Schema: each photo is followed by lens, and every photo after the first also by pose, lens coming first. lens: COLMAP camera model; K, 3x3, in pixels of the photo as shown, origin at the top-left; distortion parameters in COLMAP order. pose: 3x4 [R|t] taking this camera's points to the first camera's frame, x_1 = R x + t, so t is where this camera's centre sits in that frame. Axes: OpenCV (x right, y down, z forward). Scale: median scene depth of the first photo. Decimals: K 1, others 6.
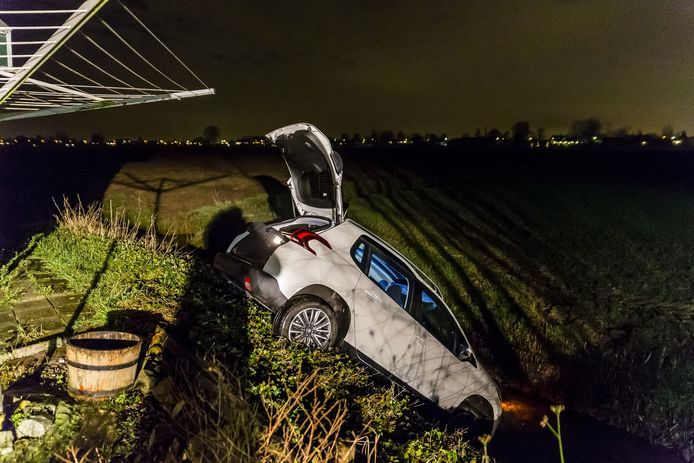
lens RADIAL K [[507.0, 0, 346.5], [0, 507.0, 231.2], [0, 0, 1]] dist [-0.010382, -0.004087]
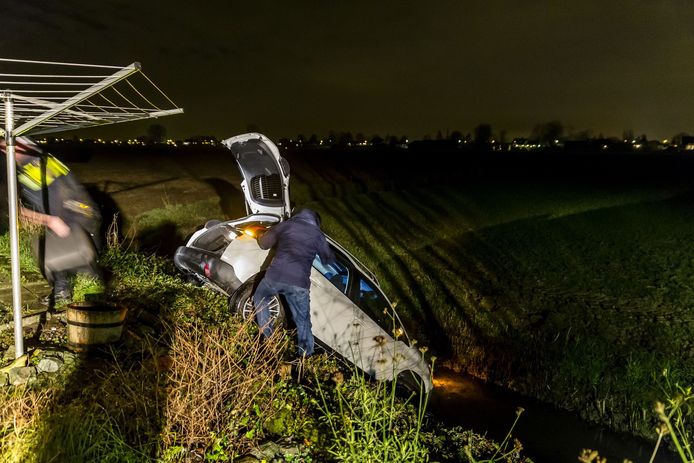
lens RADIAL K [[538.2, 0, 347.6], [0, 538.2, 232.0], [0, 0, 1]] dist [0.009411, 0.006839]
pose [[0.996688, -0.003807, 0.081226, 0.018462], [0.004704, 0.999930, -0.010860, 0.021308], [-0.081179, 0.011206, 0.996637, -0.184716]]
